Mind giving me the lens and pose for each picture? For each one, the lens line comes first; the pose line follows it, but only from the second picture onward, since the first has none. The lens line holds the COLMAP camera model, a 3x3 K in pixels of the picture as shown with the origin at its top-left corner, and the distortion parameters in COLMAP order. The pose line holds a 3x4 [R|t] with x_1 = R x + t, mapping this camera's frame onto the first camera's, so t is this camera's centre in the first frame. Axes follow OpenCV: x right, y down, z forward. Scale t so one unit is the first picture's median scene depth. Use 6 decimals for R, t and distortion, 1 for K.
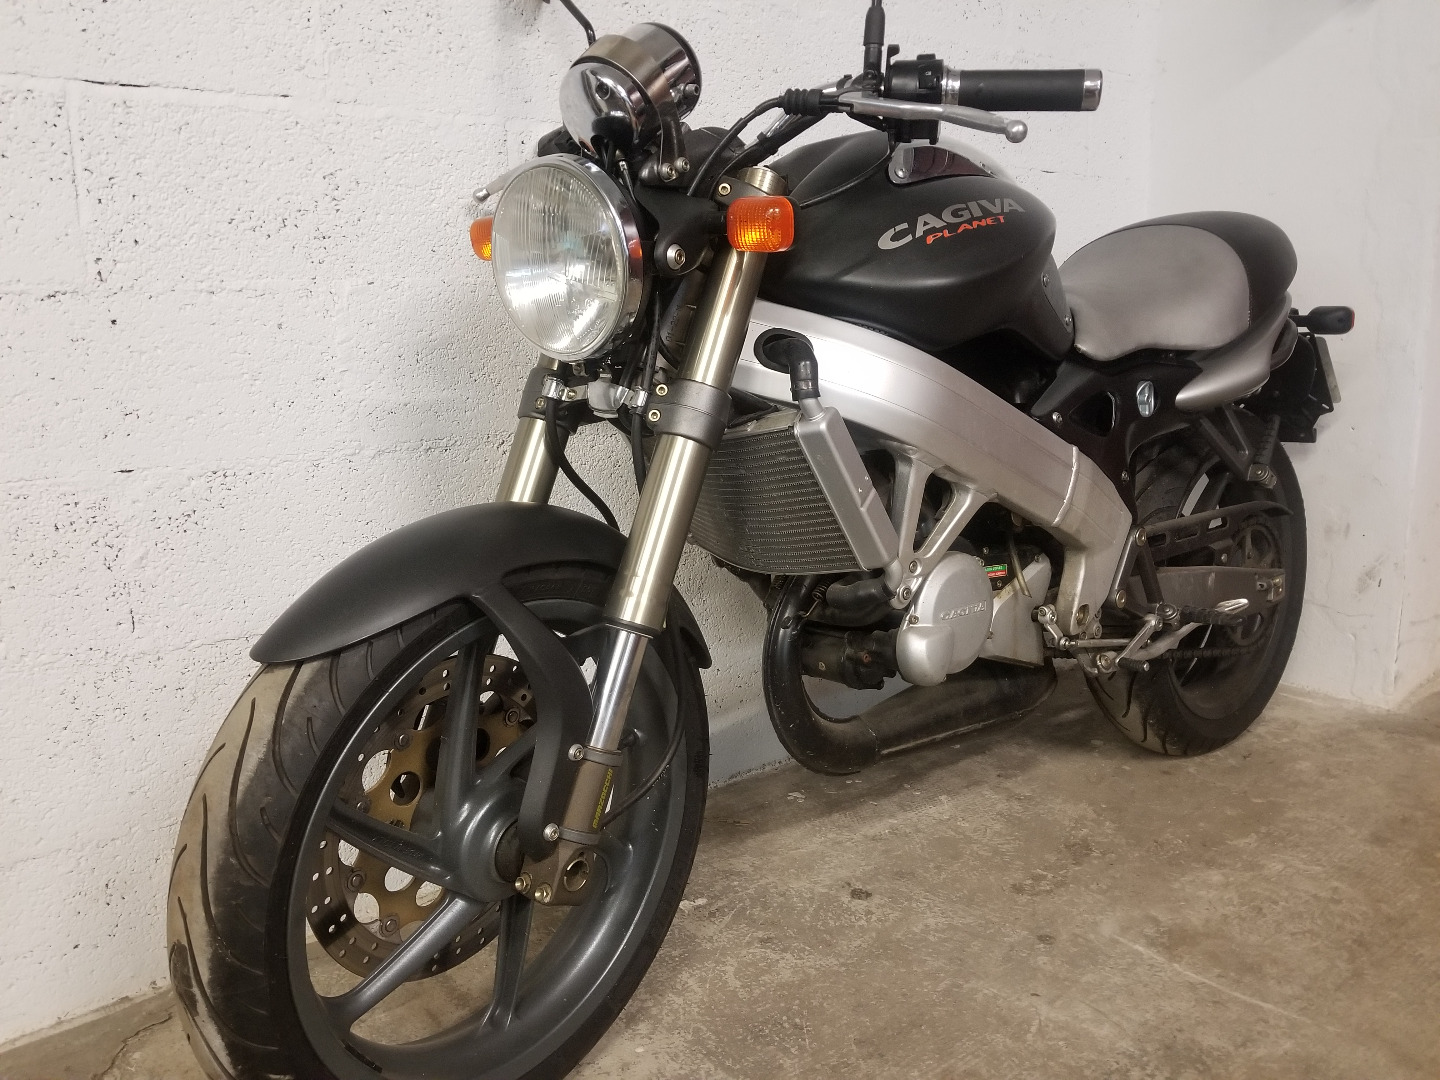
lens RADIAL K [[1115.2, 0, 711.8], [0, 1115.2, 537.1], [0, 0, 1]] dist [0.016482, -0.035422]
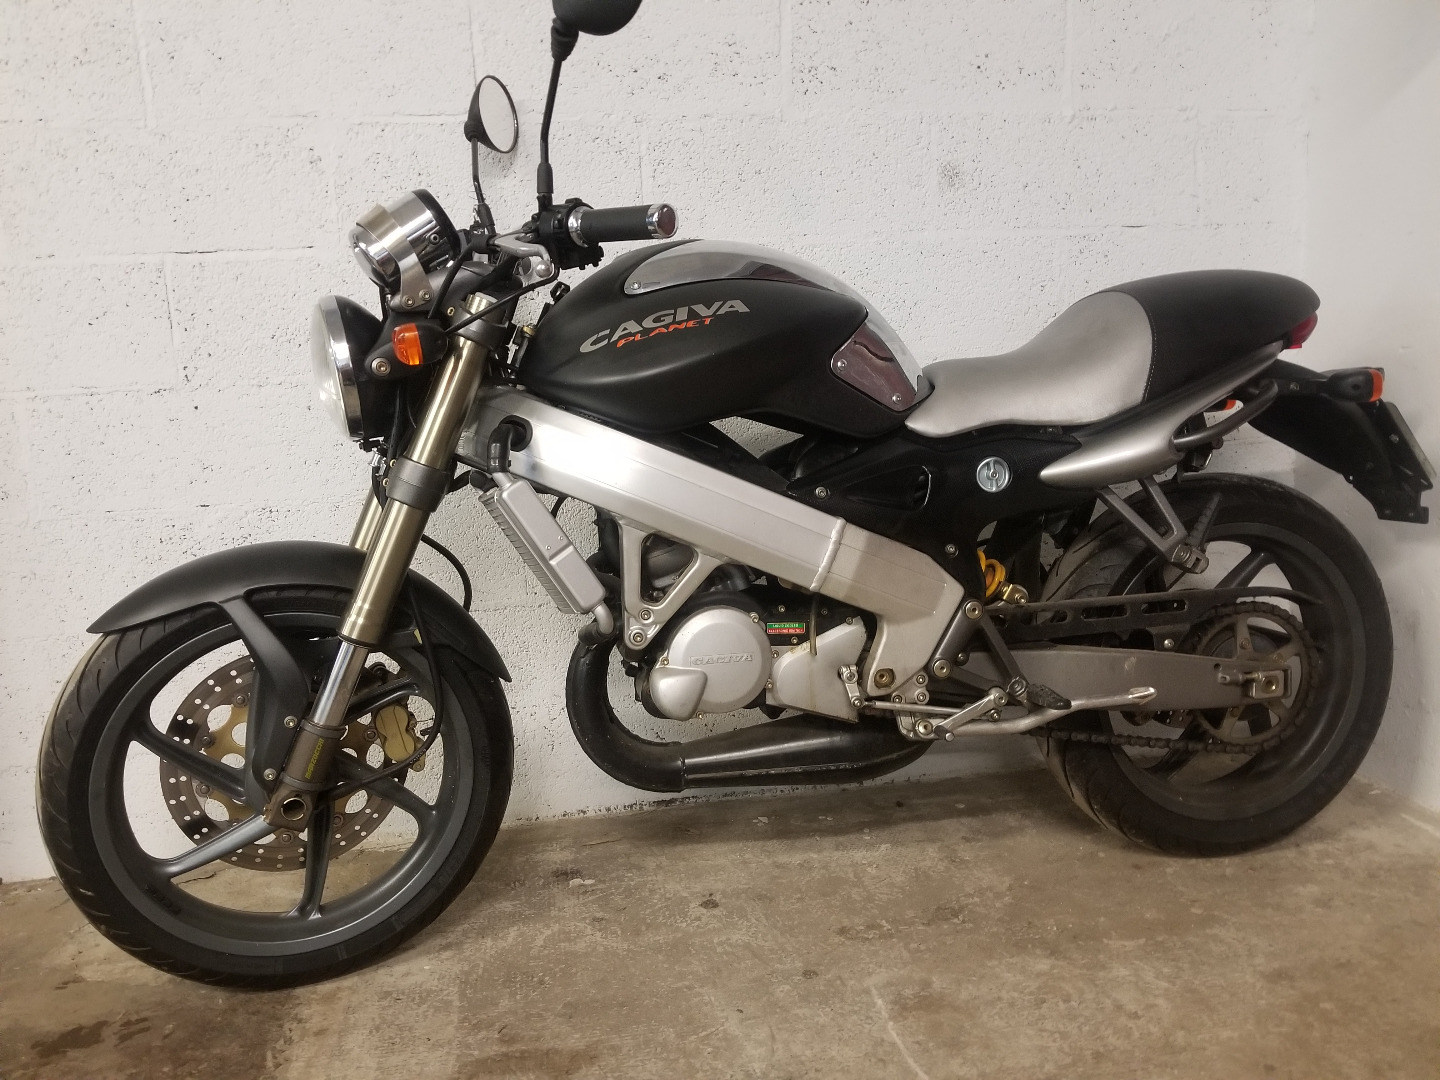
lens RADIAL K [[1115.2, 0, 724.3], [0, 1115.2, 554.2], [0, 0, 1]] dist [0.016482, -0.035422]
pose [[0.882178, 0.062791, -0.466711, 0.748655], [-0.068488, 0.997641, 0.004765, -0.046252], [0.465910, 0.027760, 0.884397, -0.001661]]
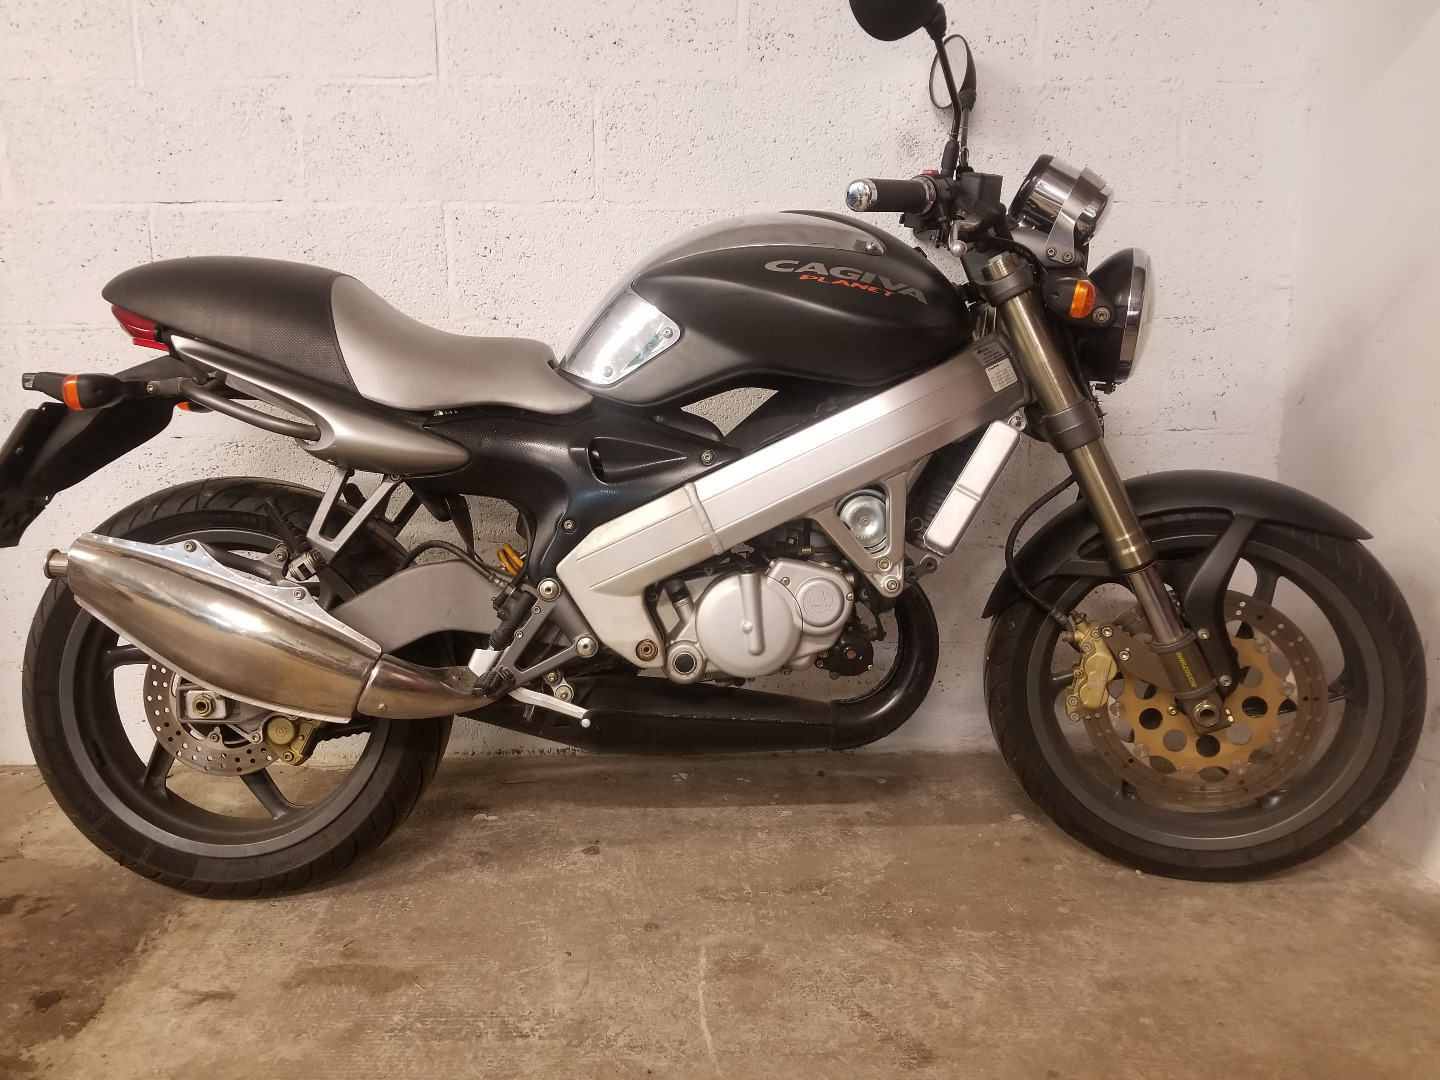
lens RADIAL K [[1115.2, 0, 714.5], [0, 1115.2, 528.7], [0, 0, 1]] dist [0.016482, -0.035422]
pose [[0.804035, 0.129505, -0.580307, 1.000817], [-0.132505, 0.990475, 0.037450, -0.086025], [0.579629, 0.046782, 0.813536, 0.125125]]
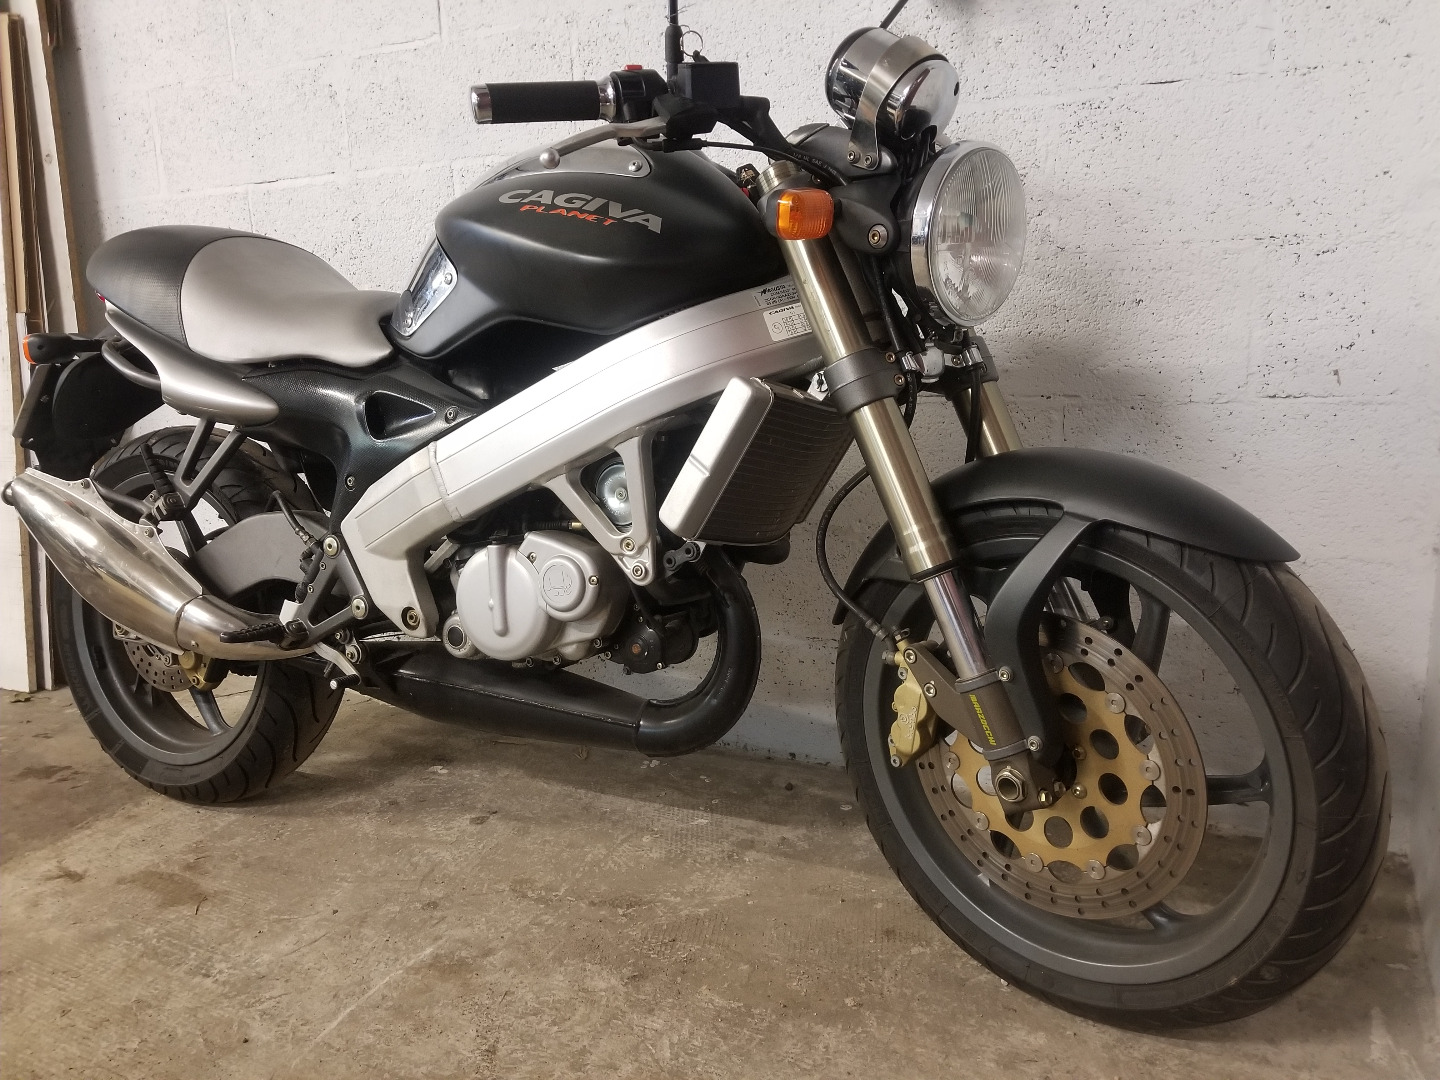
lens RADIAL K [[1115.2, 0, 729.1], [0, 1115.2, 543.1], [0, 0, 1]] dist [0.016482, -0.035422]
pose [[0.431930, 0.197412, -0.880037, 1.370061], [-0.154042, 0.977561, 0.143683, -0.184277], [0.888655, 0.073502, 0.452648, 0.791402]]
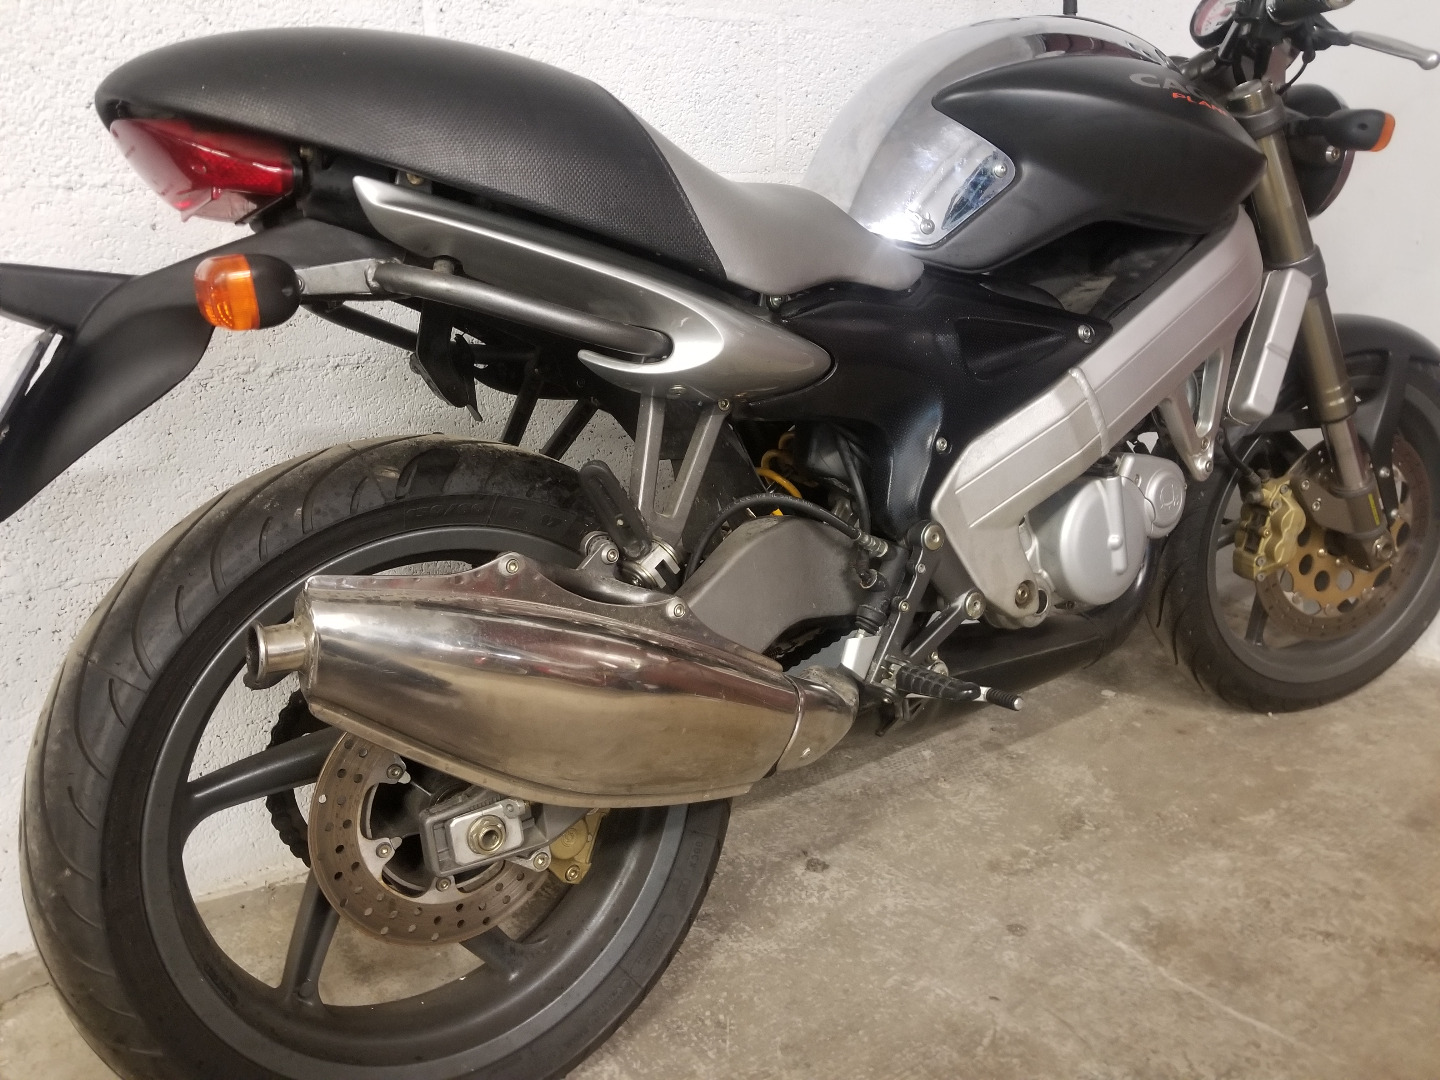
lens RADIAL K [[1115.2, 0, 694.4], [0, 1115.2, 527.3], [0, 0, 1]] dist [0.016482, -0.035422]
pose [[0.997765, 0.019279, -0.063979, 0.099751], [-0.014010, 0.996550, 0.081800, -0.030576], [0.065335, -0.080721, 0.994593, 0.131467]]
